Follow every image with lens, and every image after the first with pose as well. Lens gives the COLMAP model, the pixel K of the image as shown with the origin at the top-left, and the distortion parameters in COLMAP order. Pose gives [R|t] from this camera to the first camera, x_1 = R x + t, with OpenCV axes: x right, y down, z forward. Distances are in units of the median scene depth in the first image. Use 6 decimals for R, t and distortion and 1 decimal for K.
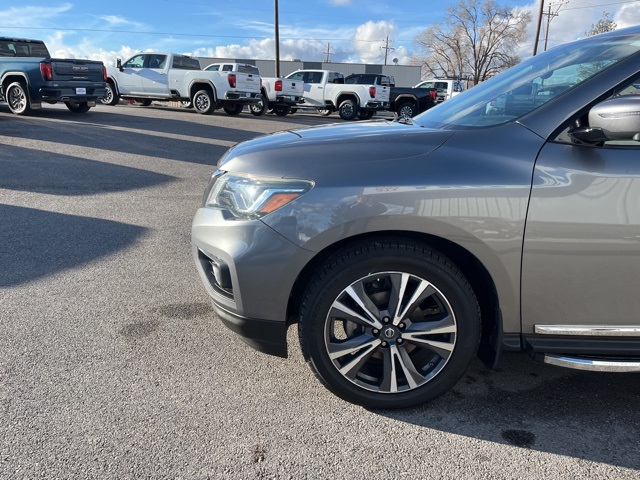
lens RADIAL K [[481.1, 0, 314.2], [0, 481.1, 233.2], [0, 0, 1]] dist [0.062233, -0.088871]
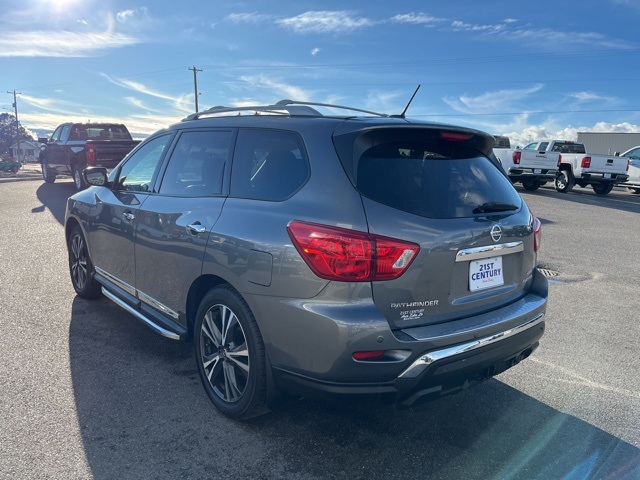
lens RADIAL K [[488.3, 0, 319.2], [0, 488.3, 249.6], [0, 0, 1]] dist [0.041239, -0.047606]
pose [[0.666053, 0.146053, -0.731466, 0.338202], [-0.230429, 0.972965, -0.015549, -0.009143], [0.709419, 0.178908, 0.681701, 0.020504]]
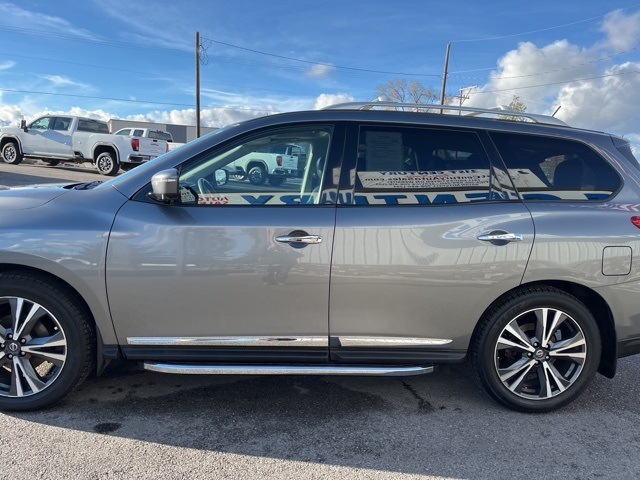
lens RADIAL K [[481.1, 0, 319.7], [0, 481.1, 242.9], [0, 0, 1]] dist [0.062233, -0.088871]
pose [[0.992729, 0.012903, 0.119673, 0.100411], [0.000580, 0.993714, -0.111951, 0.010303], [-0.120366, 0.111207, 0.986481, -0.045985]]
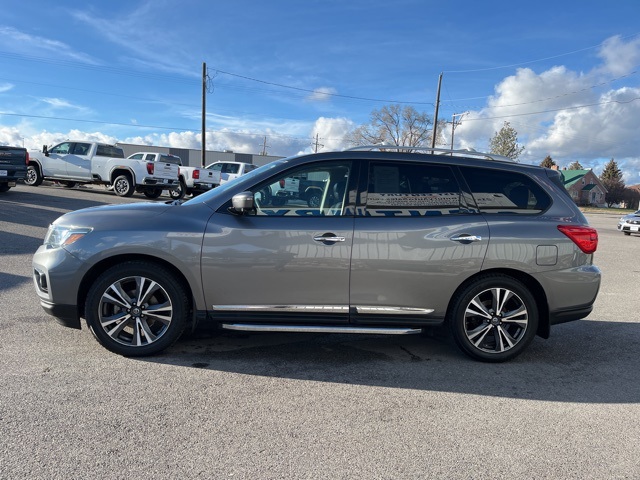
lens RADIAL K [[488.3, 0, 314.9], [0, 488.3, 242.7], [0, 0, 1]] dist [0.041239, -0.047606]
pose [[0.992906, 0.022711, 0.116716, 0.077539], [-0.003868, 0.987240, -0.159193, 0.031104], [-0.118842, 0.157612, 0.980324, -0.121558]]
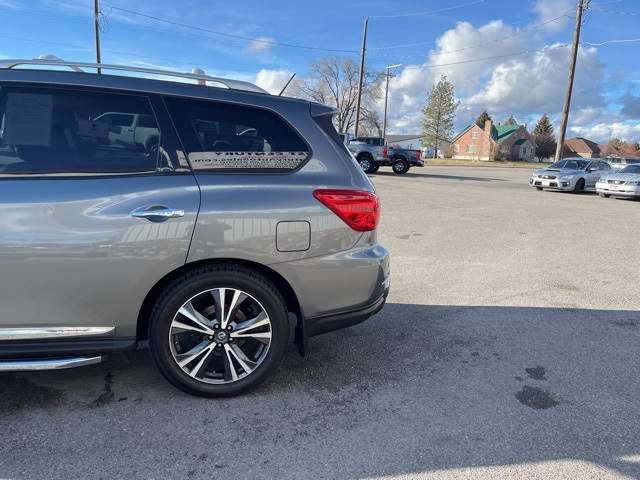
lens RADIAL K [[488.3, 0, 323.2], [0, 488.3, 241.9], [0, 0, 1]] dist [0.041239, -0.047606]
pose [[0.971598, -0.014070, 0.236220, 0.193458], [0.031995, 0.996875, -0.072219, 0.011550], [-0.234466, 0.077726, 0.969012, -0.050619]]
